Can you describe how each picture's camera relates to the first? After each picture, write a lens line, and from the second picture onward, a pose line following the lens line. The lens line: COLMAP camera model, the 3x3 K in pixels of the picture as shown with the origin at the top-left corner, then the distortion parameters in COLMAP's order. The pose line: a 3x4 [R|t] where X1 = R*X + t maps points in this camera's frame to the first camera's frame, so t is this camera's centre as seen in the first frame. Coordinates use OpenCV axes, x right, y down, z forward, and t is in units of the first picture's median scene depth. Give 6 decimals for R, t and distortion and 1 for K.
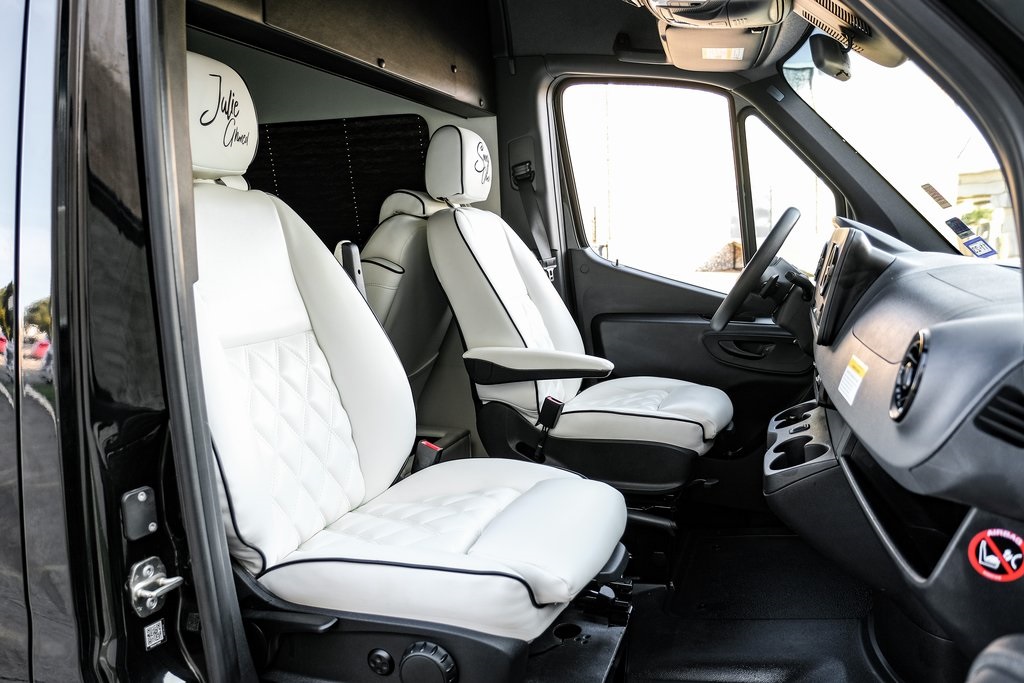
lens RADIAL K [[685.1, 0, 512.0], [0, 685.1, 341.5], [0, 0, 1]] dist [-0.031419, 0.004135]
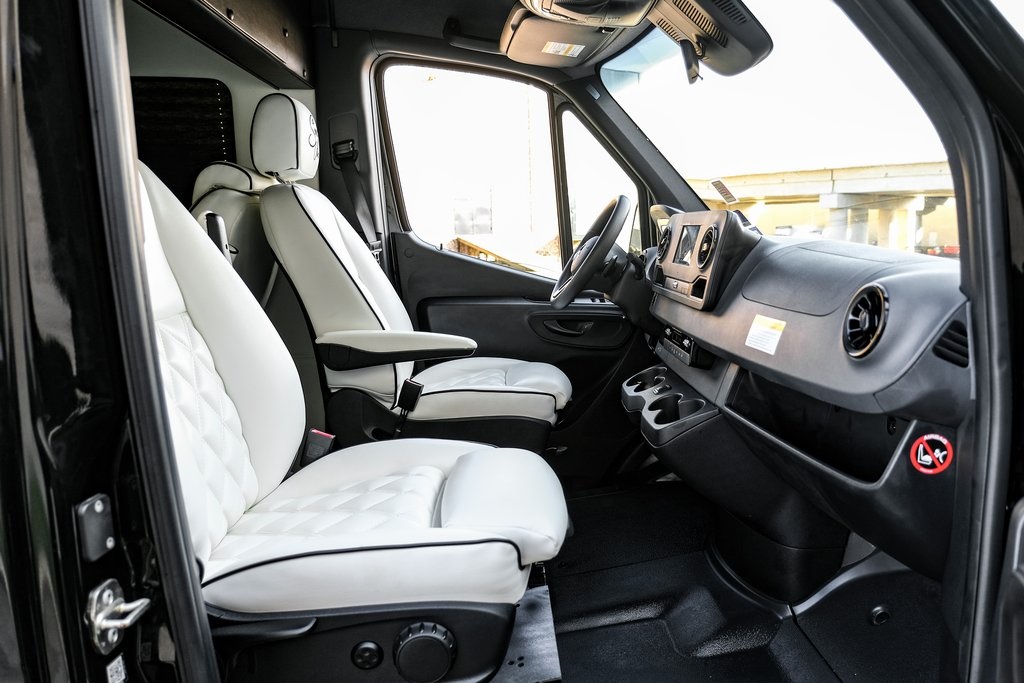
lens RADIAL K [[686.2, 0, 505.2], [0, 686.2, 347.9], [0, 0, 1]] dist [-0.030587, 0.000648]
pose [[0.925159, -0.041290, 0.377327, -0.194510], [0.035501, 0.999121, 0.022287, 0.019250], [-0.377915, -0.007223, 0.925812, 0.034872]]
